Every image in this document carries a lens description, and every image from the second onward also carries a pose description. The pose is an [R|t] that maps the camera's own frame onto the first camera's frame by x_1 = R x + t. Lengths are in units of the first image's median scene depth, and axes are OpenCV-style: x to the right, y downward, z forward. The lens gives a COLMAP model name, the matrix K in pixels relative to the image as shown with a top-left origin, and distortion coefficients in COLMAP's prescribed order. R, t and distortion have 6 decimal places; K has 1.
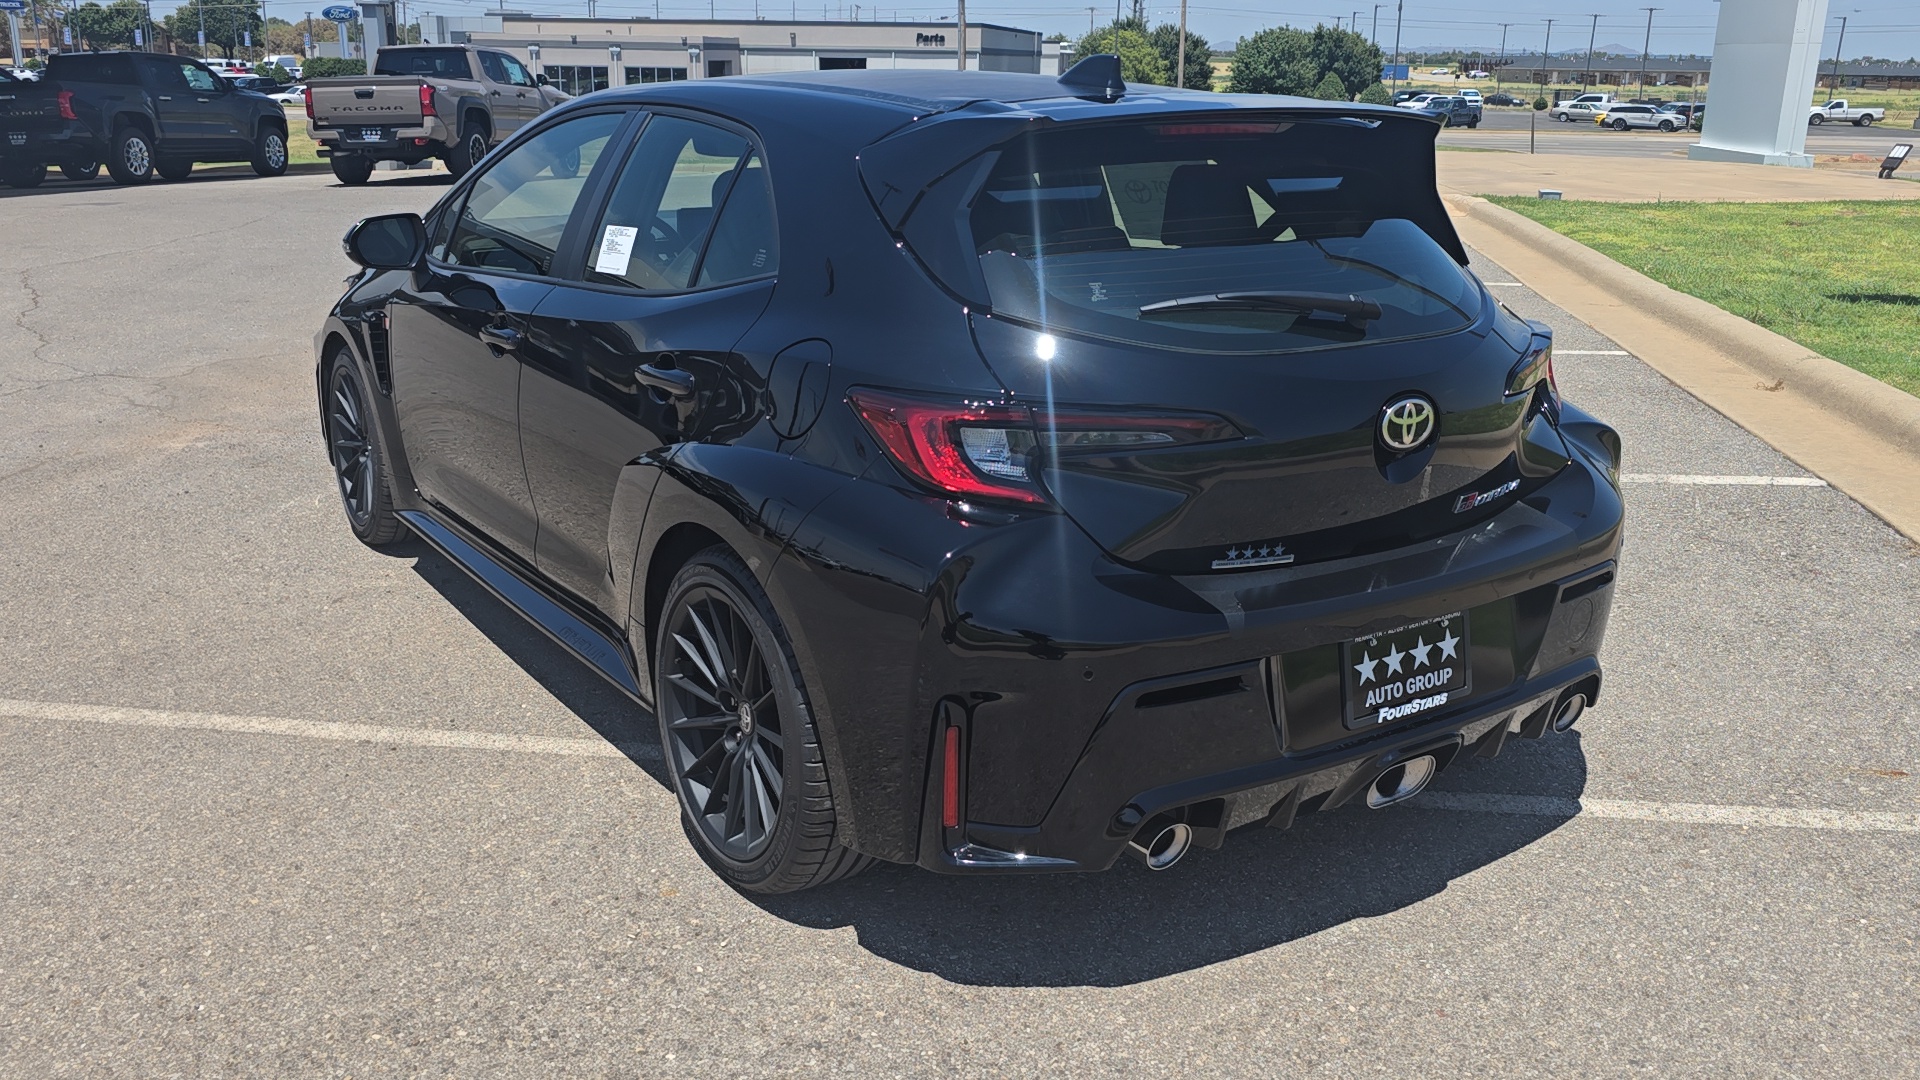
lens RADIAL K [[1565.1, 0, 948.4], [0, 1565.1, 548.1], [0, 0, 1]] dist [-0.009651, 0.016432]
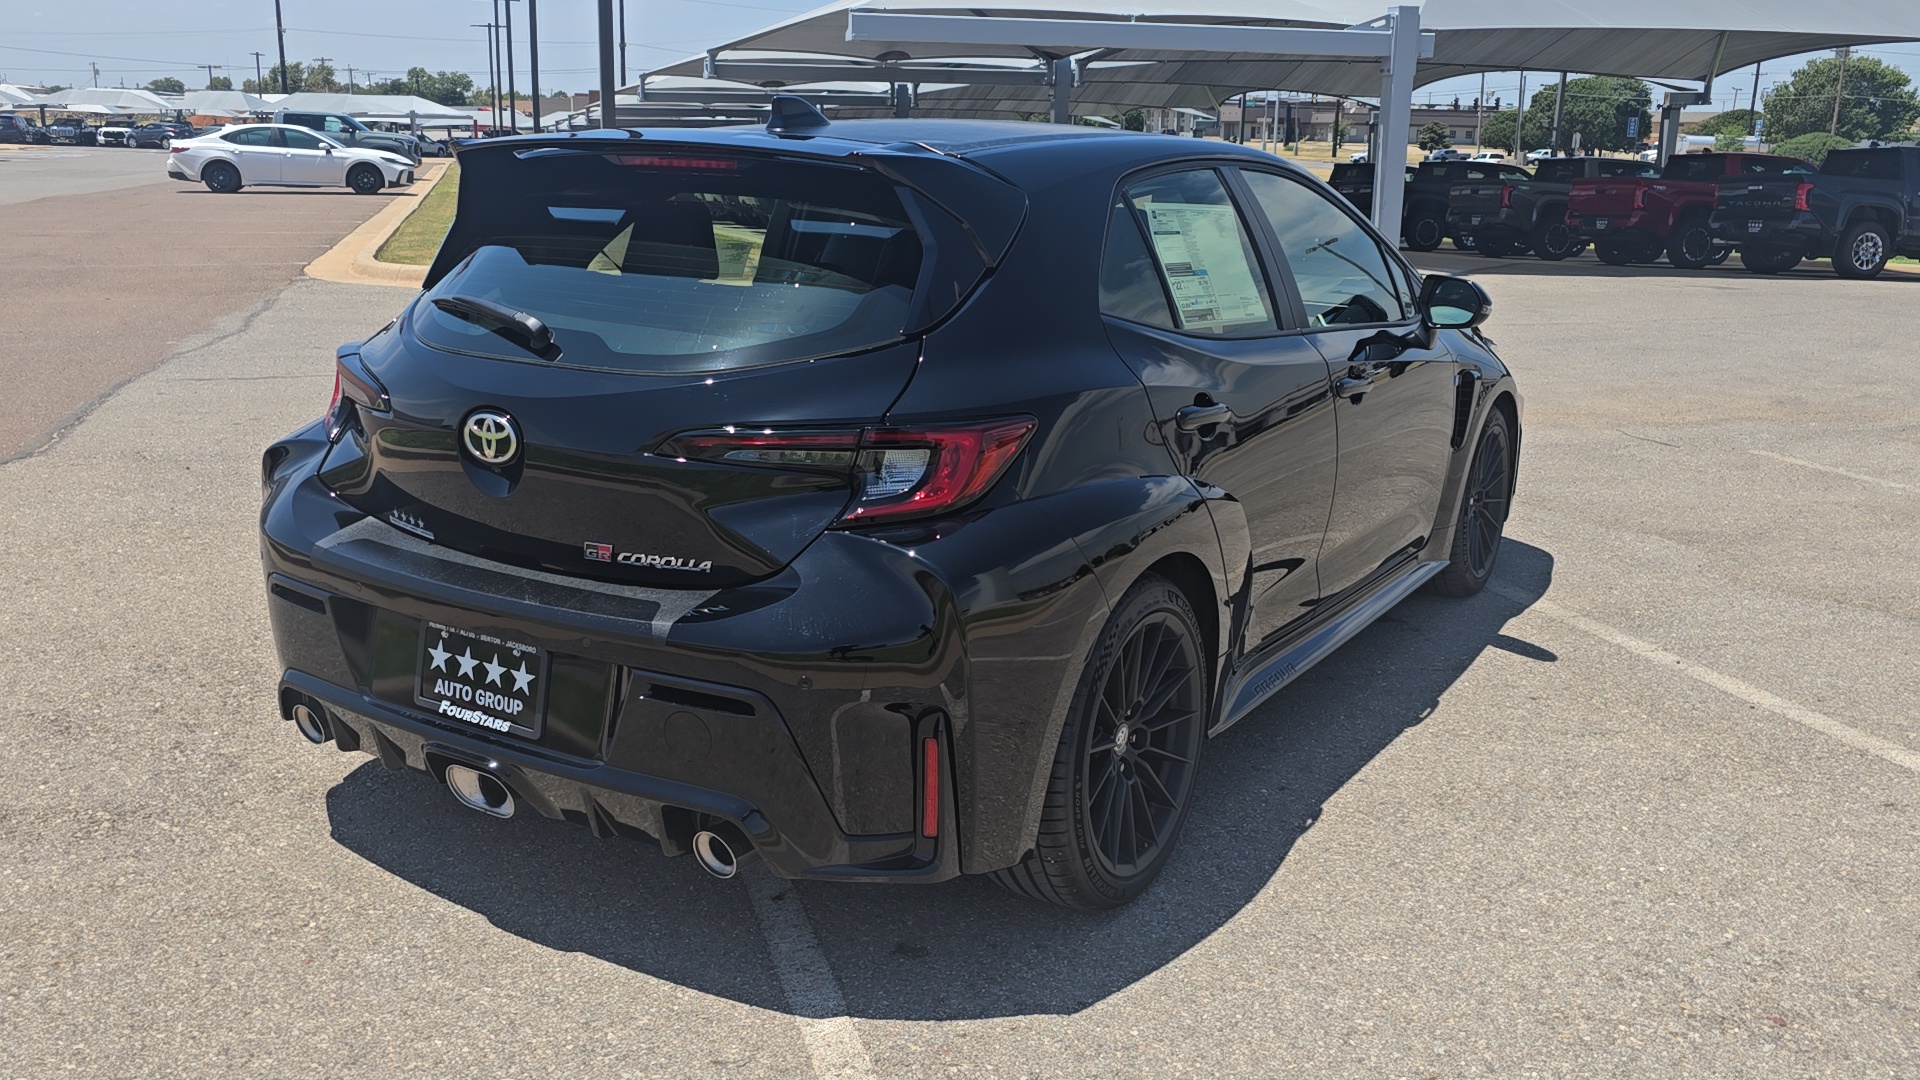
lens RADIAL K [[1565.1, 0, 962.7], [0, 1565.1, 539.3], [0, 0, 1]] dist [-0.009651, 0.016432]
pose [[0.433781, 0.224563, -0.872585, 1.307978], [-0.280996, 0.953860, 0.105791, -0.207058], [0.856081, 0.199303, 0.476868, 0.771765]]
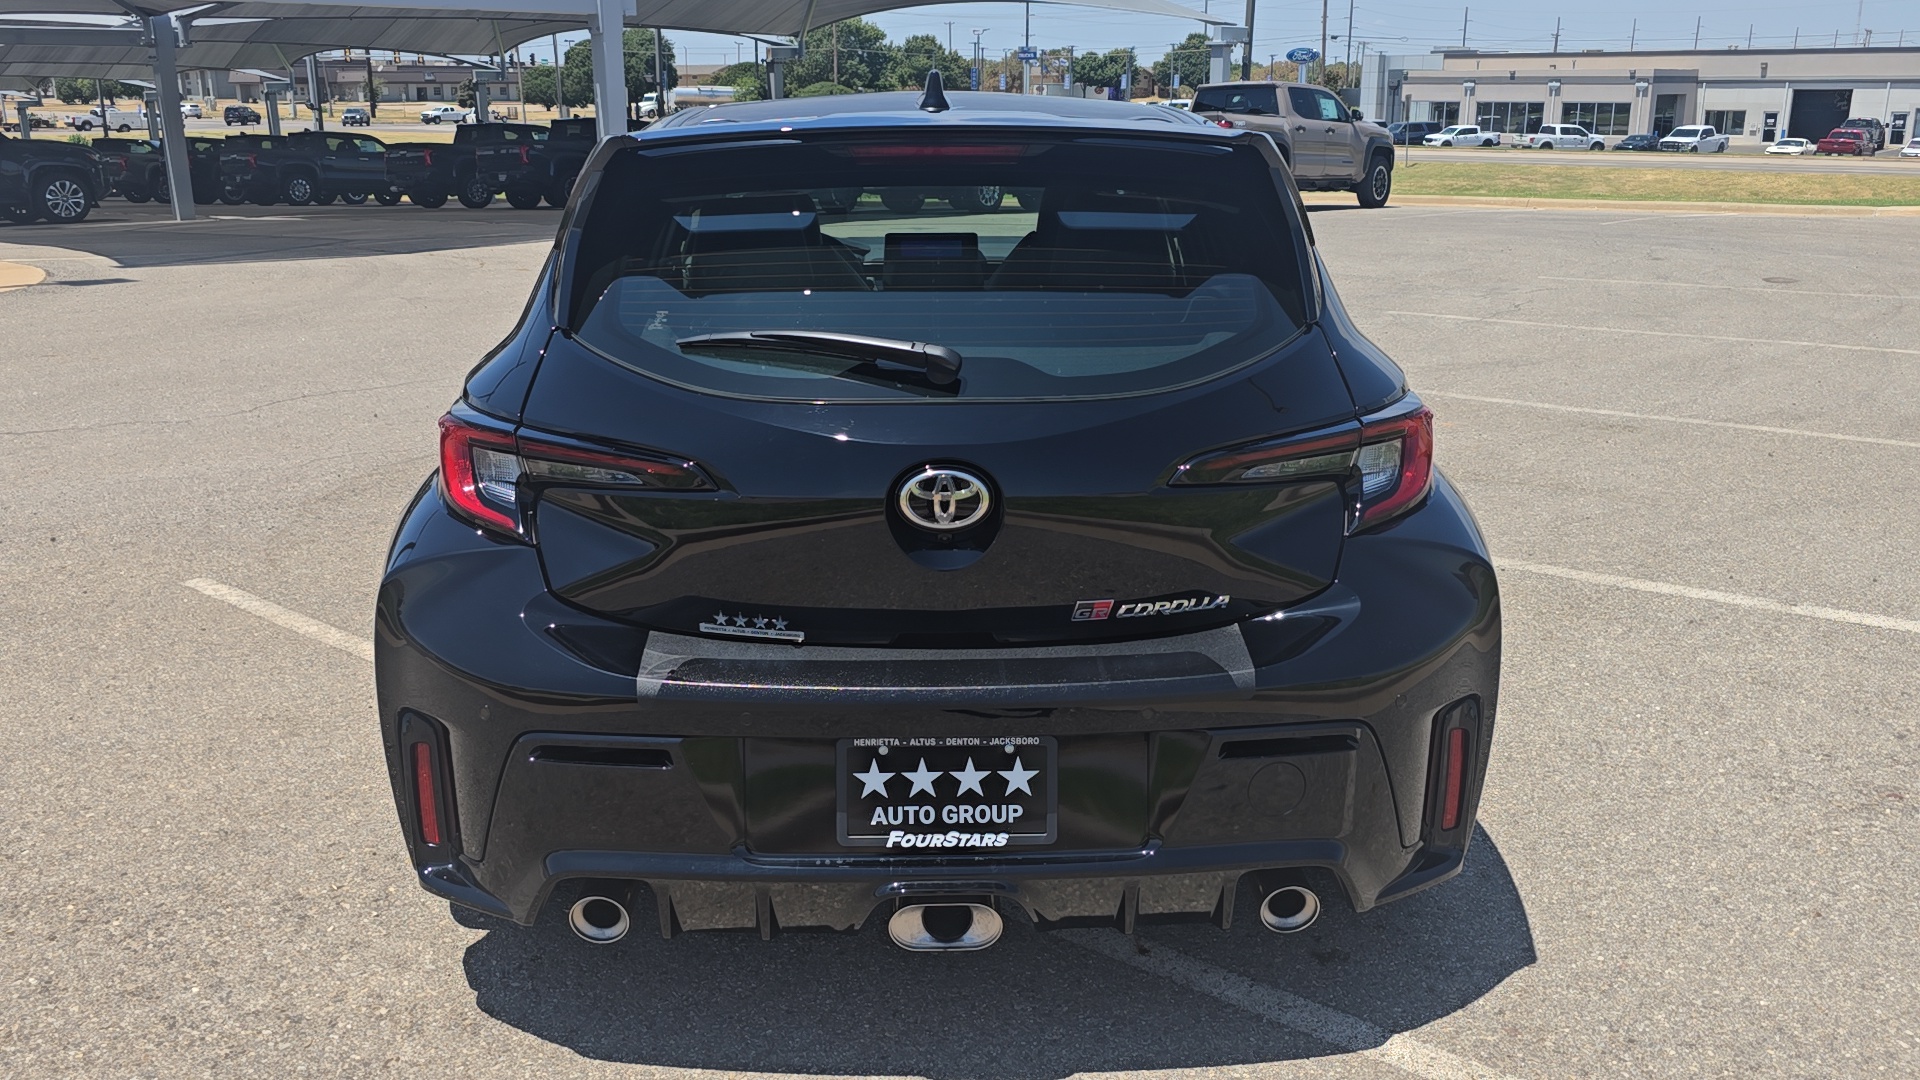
lens RADIAL K [[1565.1, 0, 955.3], [0, 1565.1, 530.5], [0, 0, 1]] dist [-0.009651, 0.016432]
pose [[0.850056, 0.126803, -0.511200, 0.712132], [-0.143258, 0.989659, 0.007267, -0.068538], [0.506835, 0.067056, 0.859431, 0.278690]]
